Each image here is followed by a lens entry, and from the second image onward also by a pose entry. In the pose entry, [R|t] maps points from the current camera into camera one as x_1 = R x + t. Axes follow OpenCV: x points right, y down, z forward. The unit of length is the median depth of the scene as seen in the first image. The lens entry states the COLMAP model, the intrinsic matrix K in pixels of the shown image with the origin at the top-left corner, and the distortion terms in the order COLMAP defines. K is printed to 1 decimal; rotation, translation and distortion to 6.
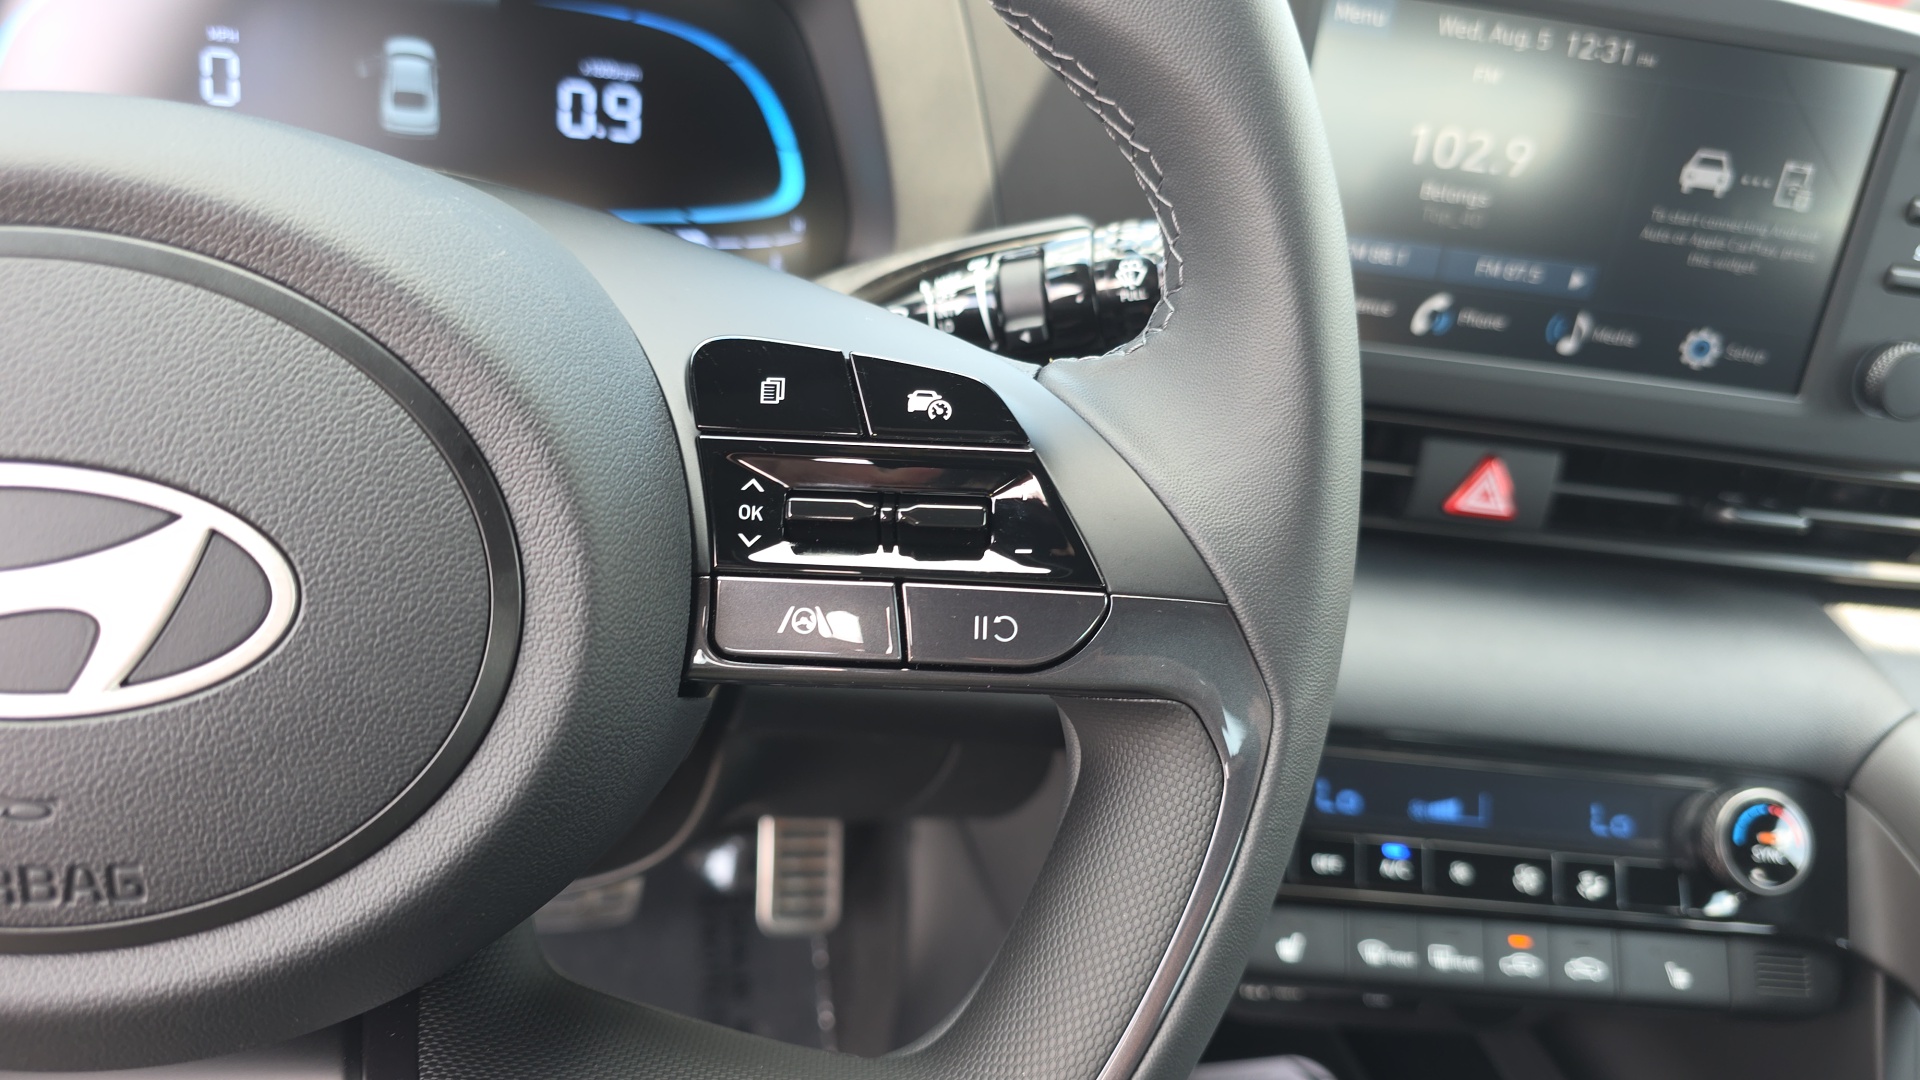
lens RADIAL K [[1367.8, 0, 951.0], [0, 1367.8, 549.1], [0, 0, 1]] dist [0.018495, -0.061723]
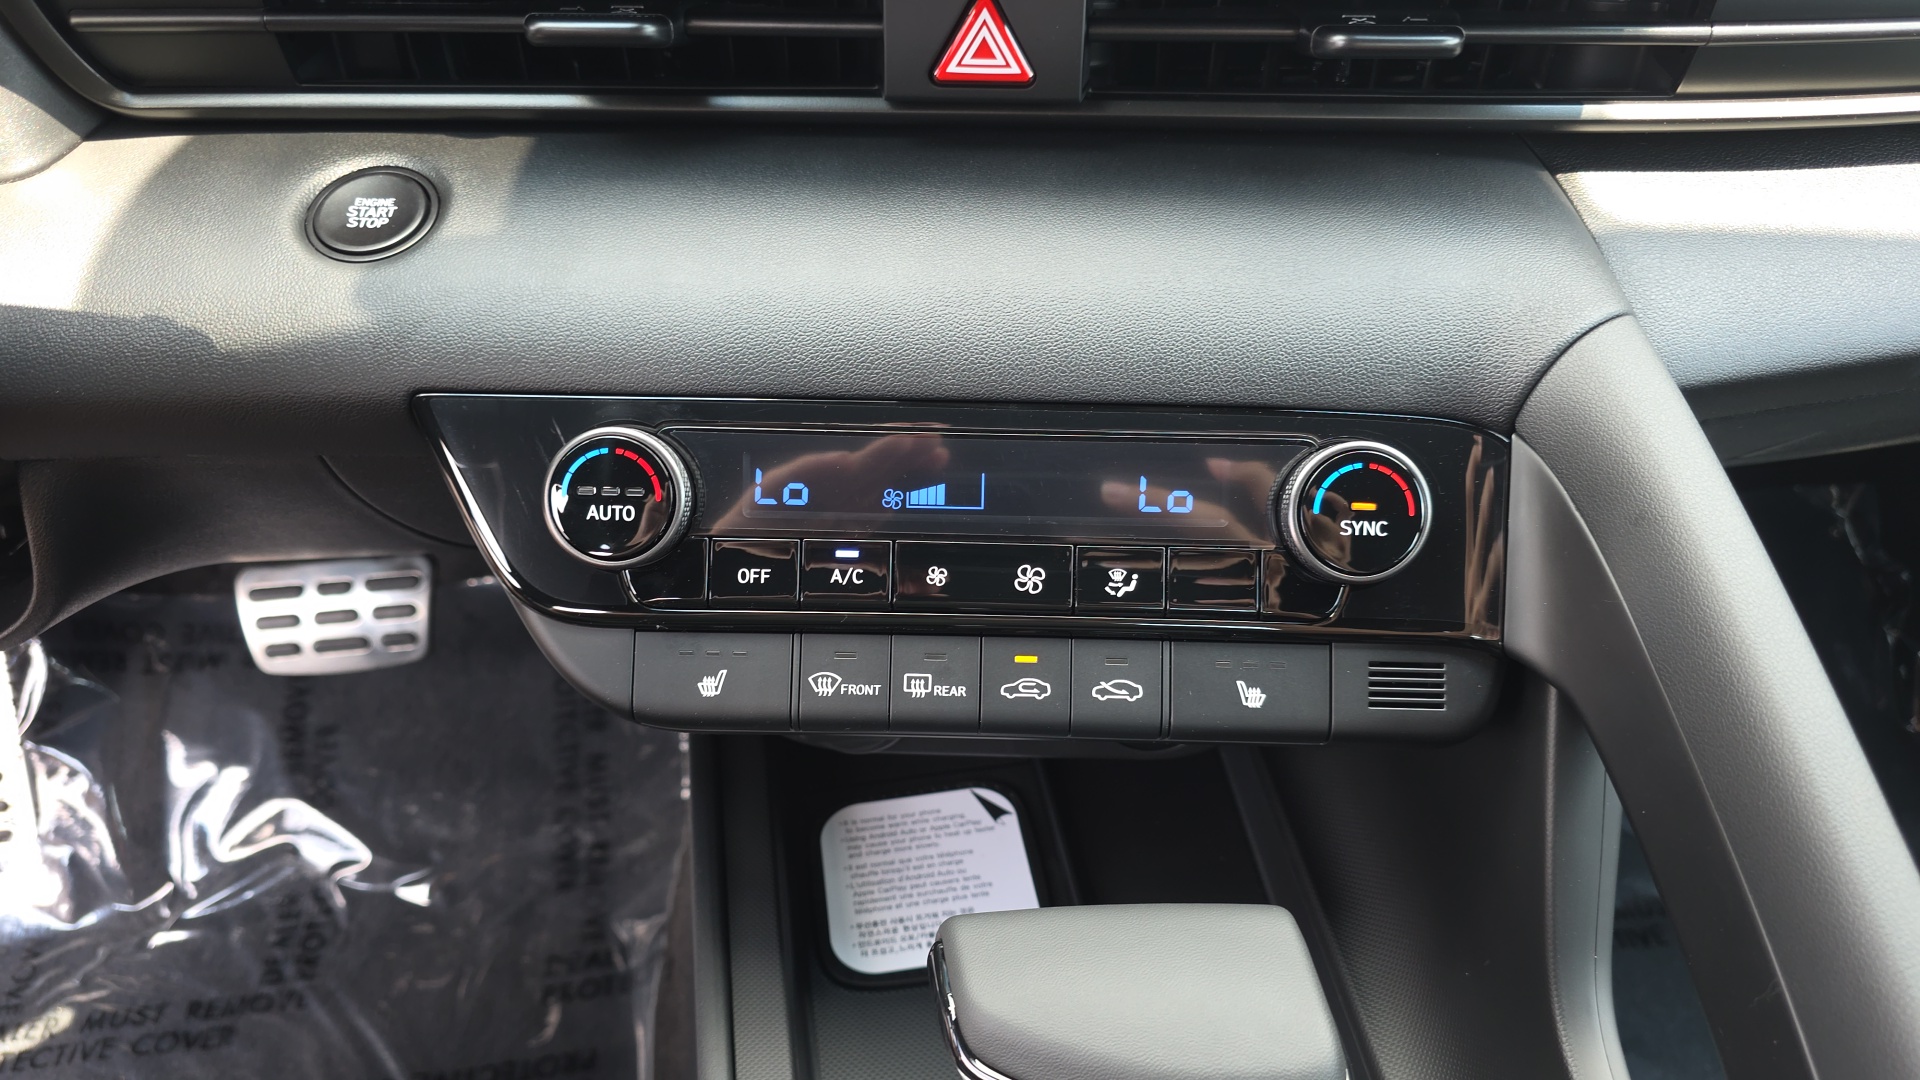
lens RADIAL K [[1330.8, 0, 957.3], [0, 1330.8, 556.9], [0, 0, 1]] dist [0.061963, -0.121762]
pose [[0.989985, -0.059457, -0.128041, 0.490984], [0.085669, 0.973913, 0.210128, 0.074373], [0.112208, -0.218993, 0.969253, 0.300469]]
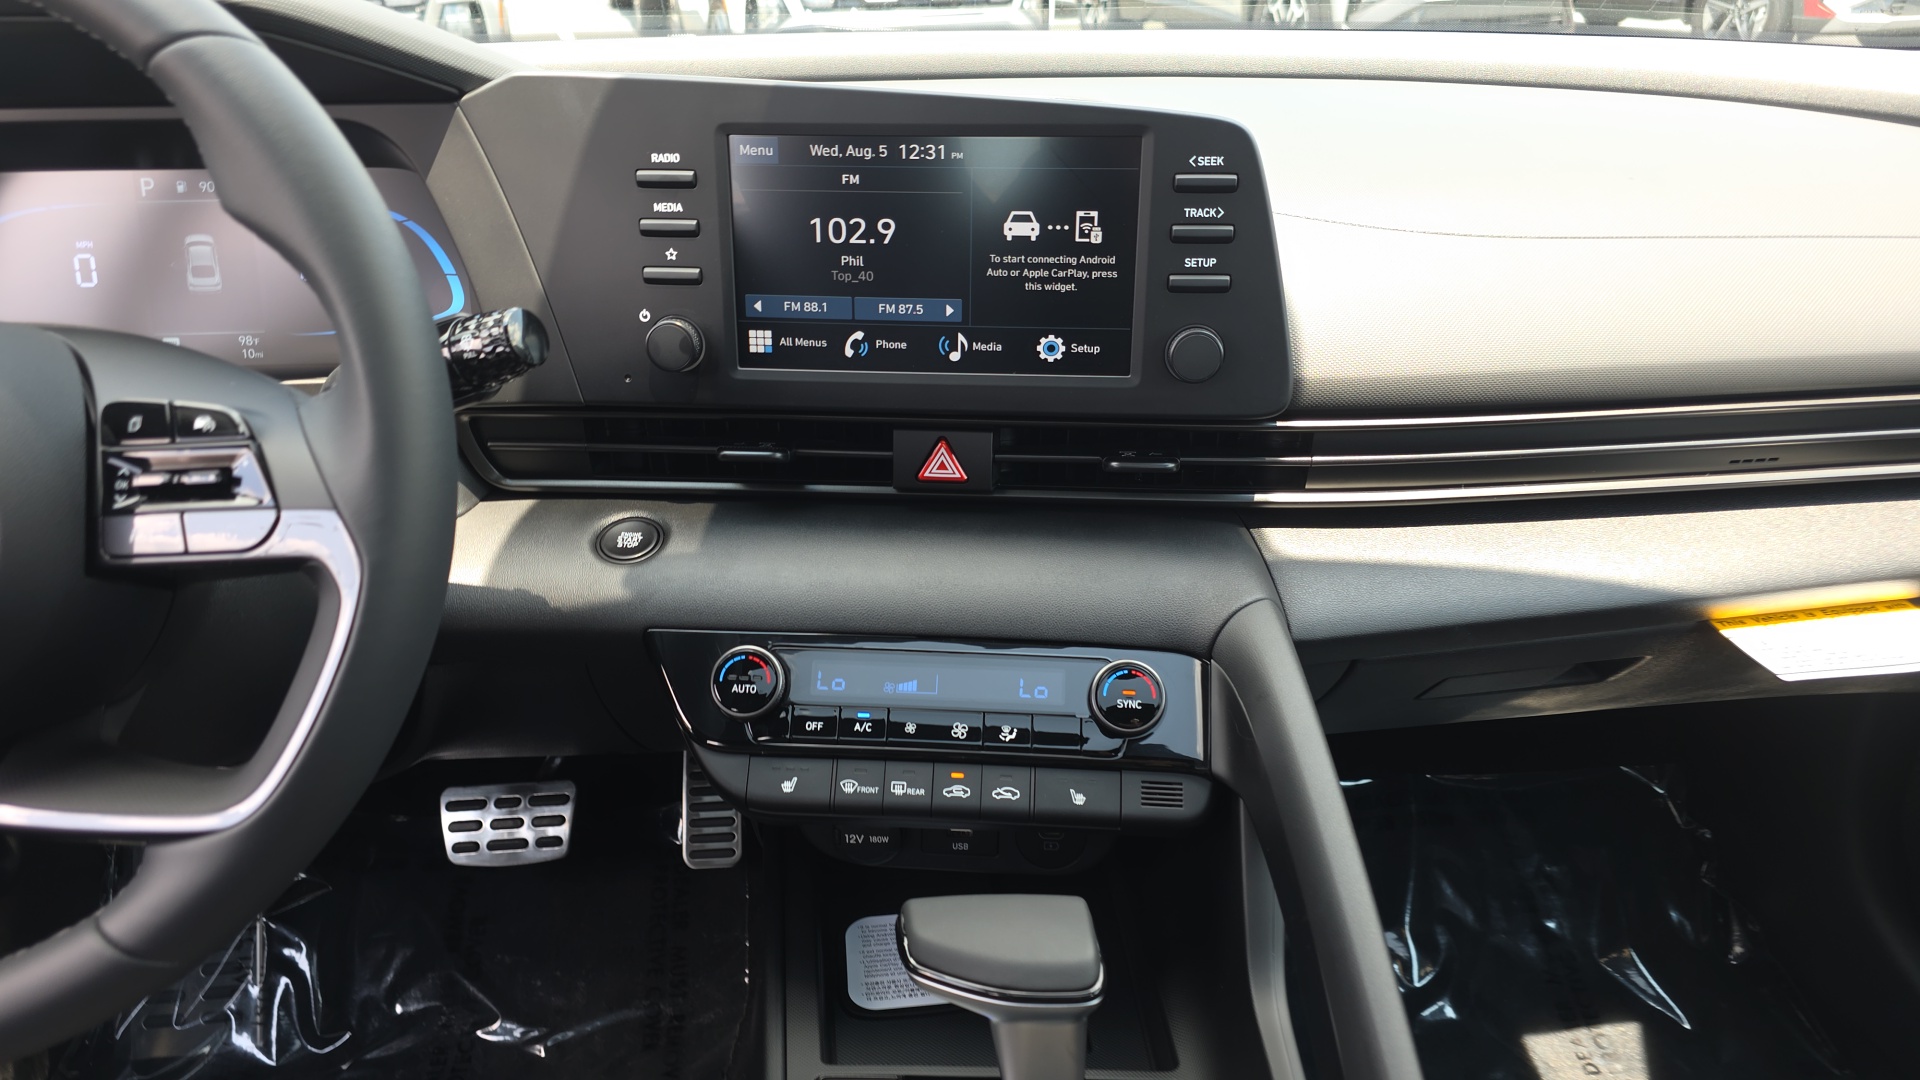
lens RADIAL K [[1303.5, 0, 946.2], [0, 1303.5, 558.1], [0, 0, 1]] dist [0.094143, -0.124799]
pose [[0.984592, -0.074648, -0.158131, 0.655181], [0.069692, 0.996894, -0.036670, 0.114373], [0.160377, 0.025084, 0.986737, -0.352856]]
